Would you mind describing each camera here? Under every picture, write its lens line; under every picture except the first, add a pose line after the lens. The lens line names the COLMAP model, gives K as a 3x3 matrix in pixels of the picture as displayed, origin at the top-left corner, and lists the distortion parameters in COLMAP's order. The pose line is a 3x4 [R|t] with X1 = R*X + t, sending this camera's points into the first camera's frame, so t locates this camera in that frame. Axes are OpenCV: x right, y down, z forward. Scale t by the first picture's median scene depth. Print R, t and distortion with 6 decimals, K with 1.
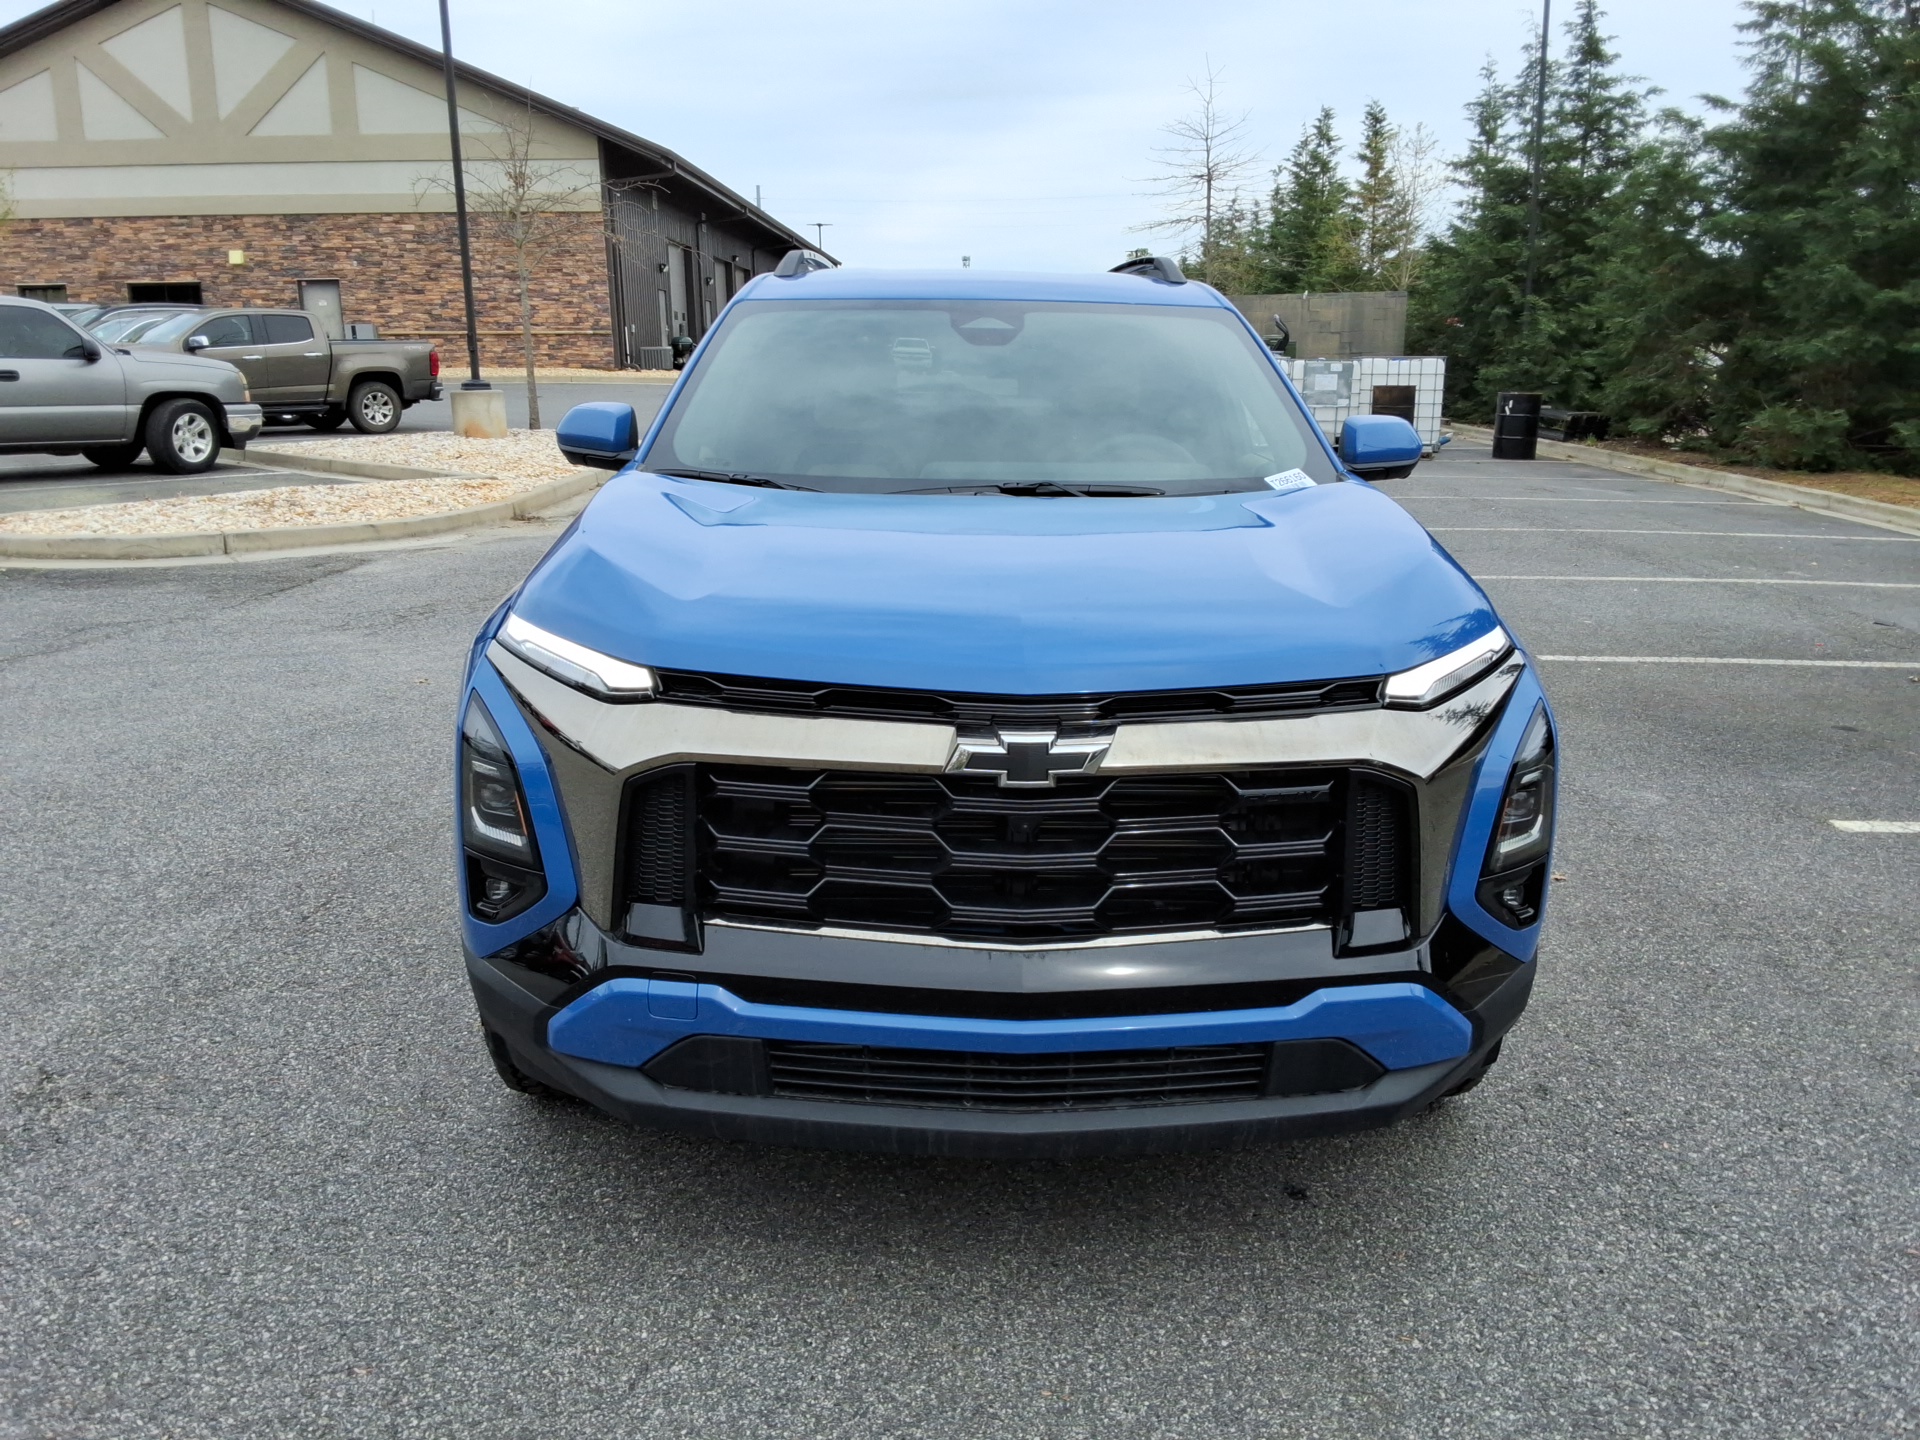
lens RADIAL K [[1525.1, 0, 968.1], [0, 1525.1, 710.7], [0, 0, 1]] dist [0.069213, -0.116845]
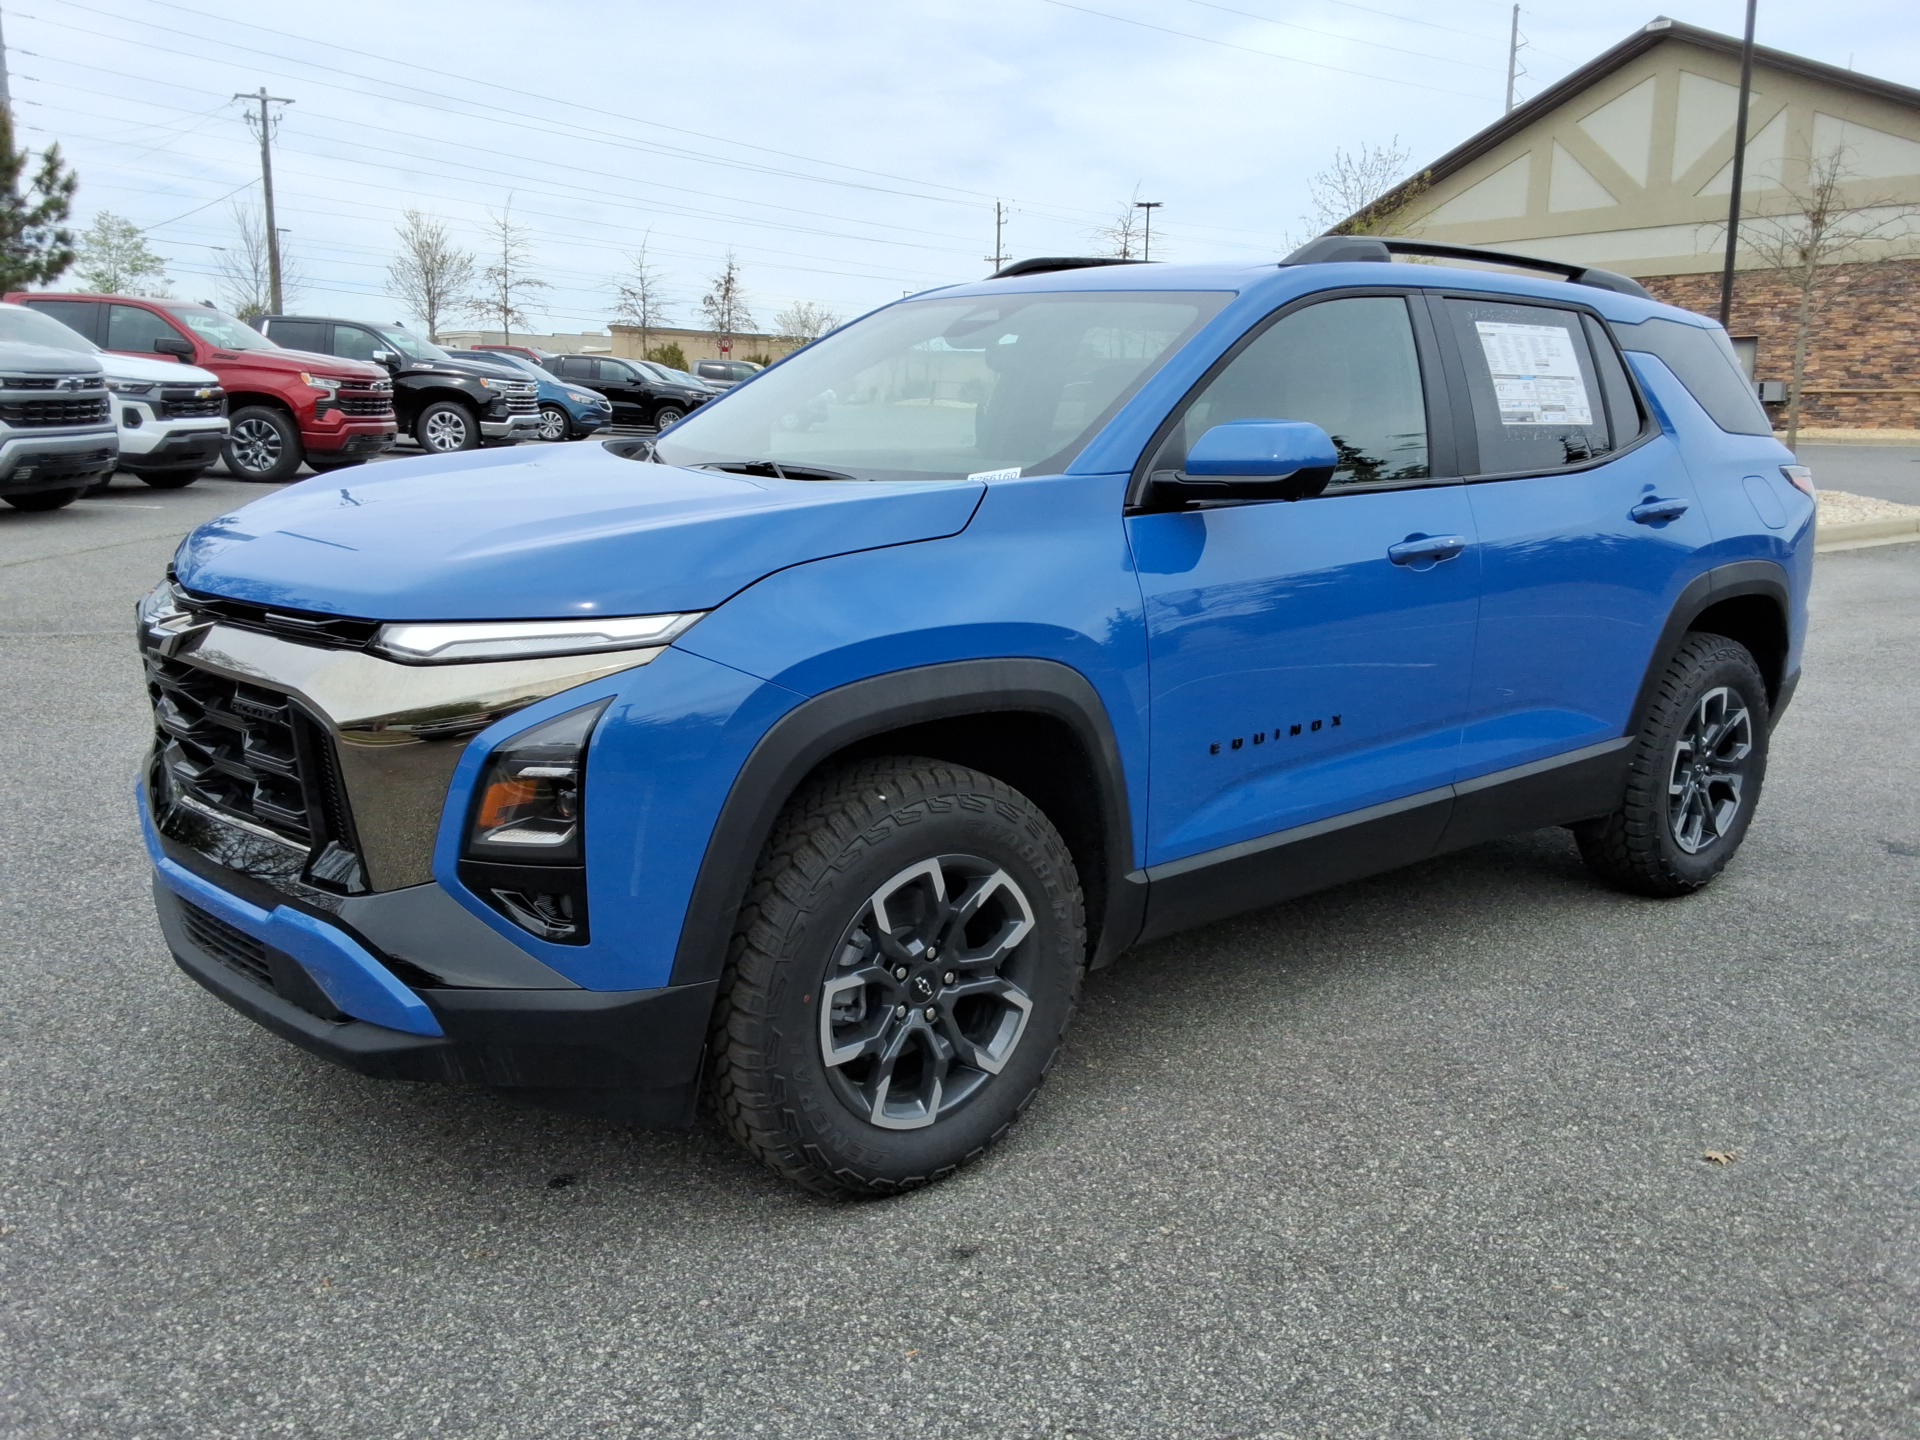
lens RADIAL K [[1525.1, 0, 968.1], [0, 1525.1, 710.7], [0, 0, 1]] dist [0.069213, -0.116845]
pose [[0.623575, 0.163088, -0.764563, 0.105154], [-0.192630, 0.979897, 0.051913, -0.007588], [0.757659, 0.114906, 0.642455, 0.052906]]
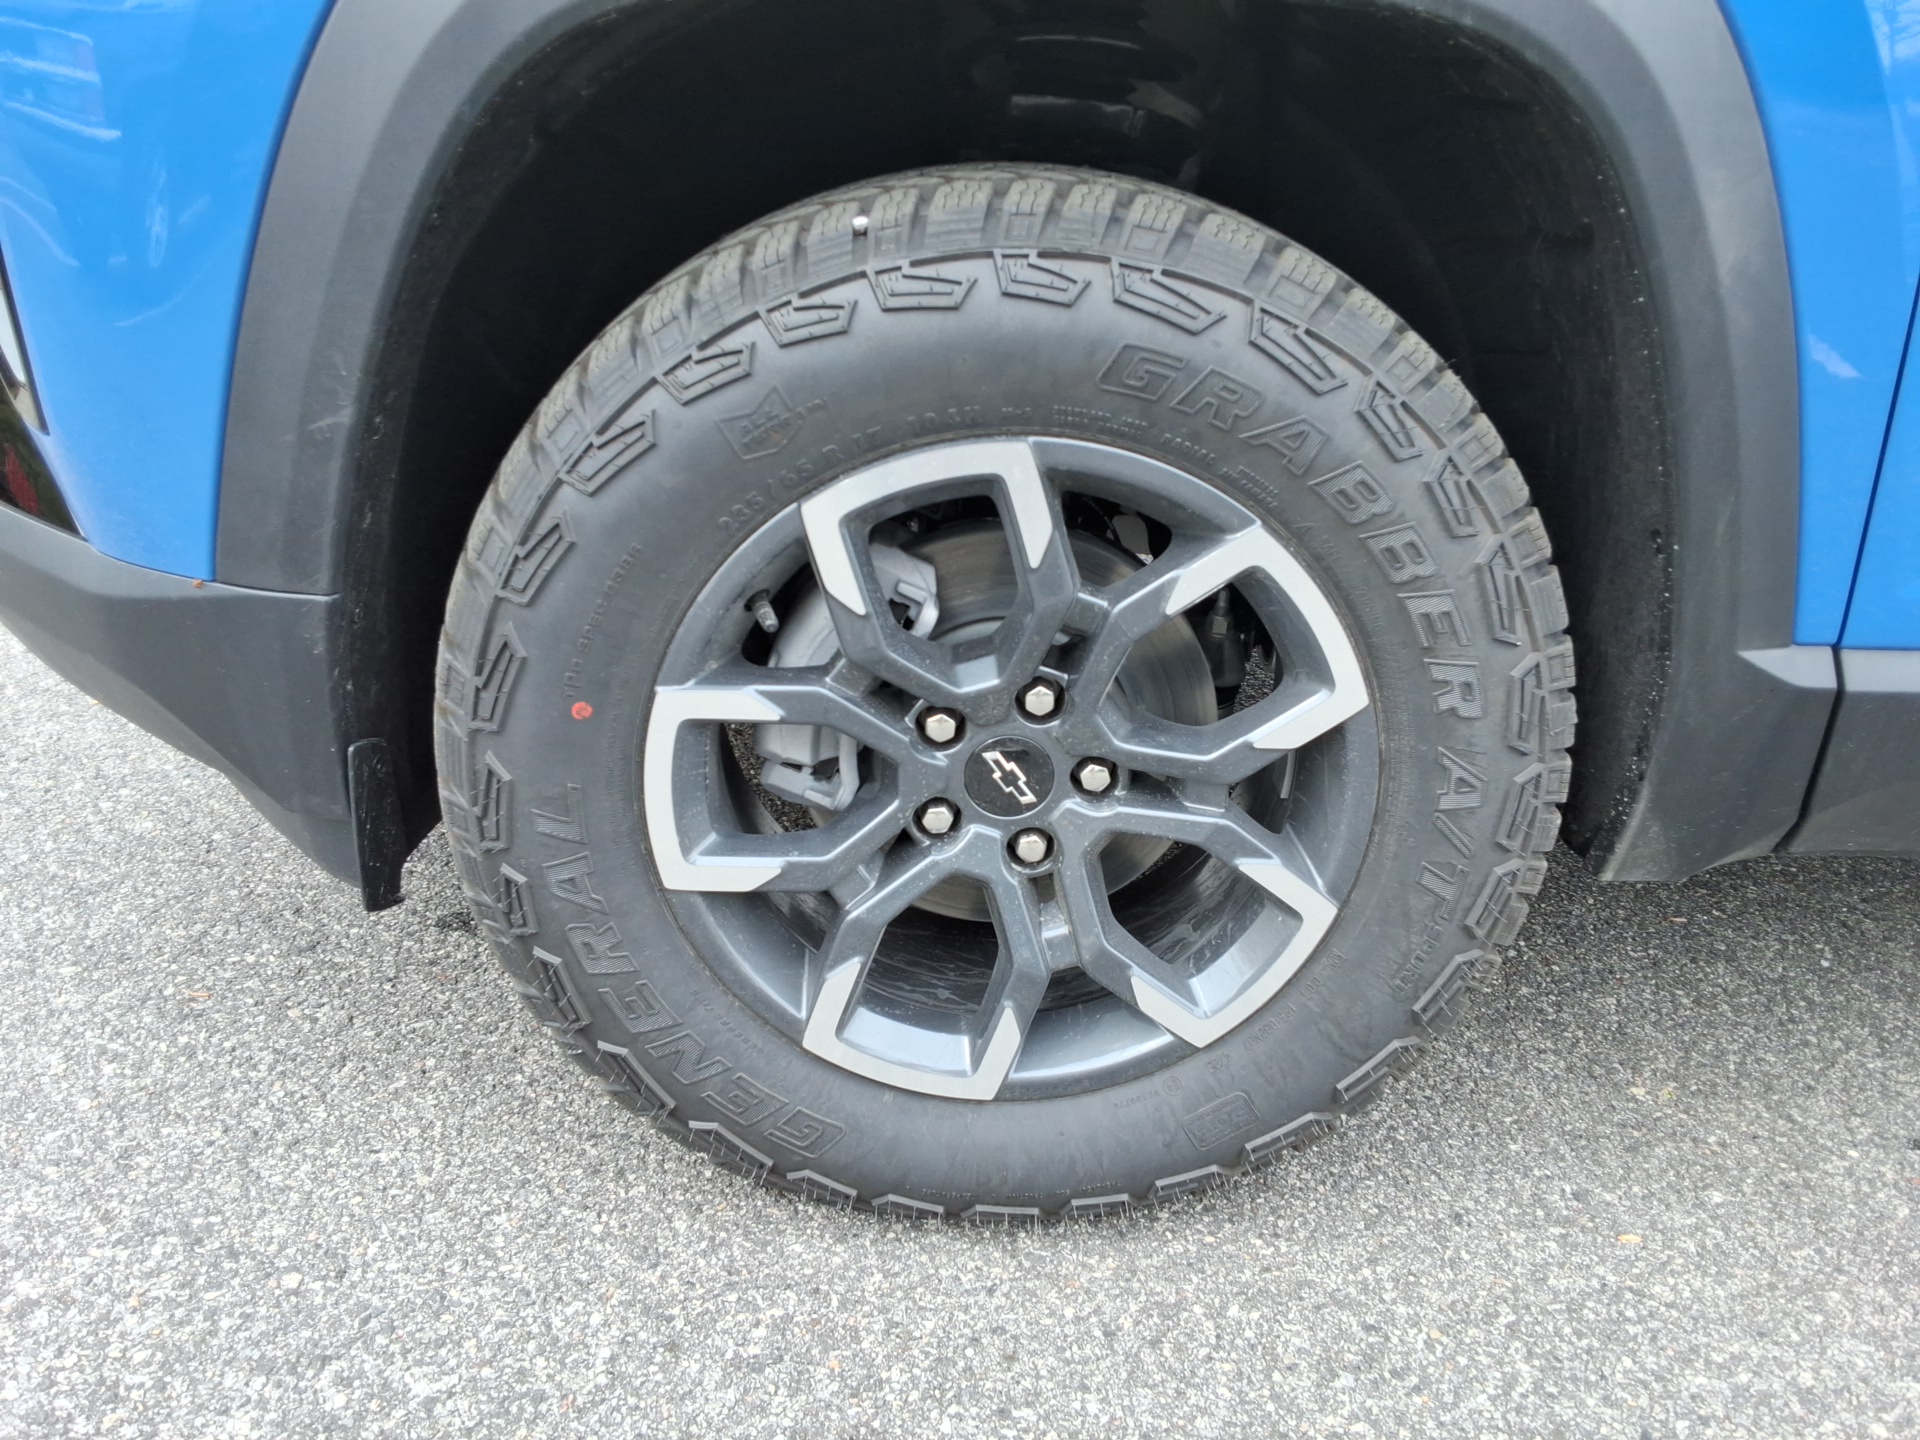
lens RADIAL K [[1545.9, 0, 965.8], [0, 1545.9, 719.9], [0, 0, 1]] dist [0.078298, -0.120858]
pose [[-0.003386, 0.405935, -0.913895, 0.067717], [-0.267520, 0.880223, 0.391970, -0.001077], [0.963546, 0.245812, 0.105616, 0.108039]]
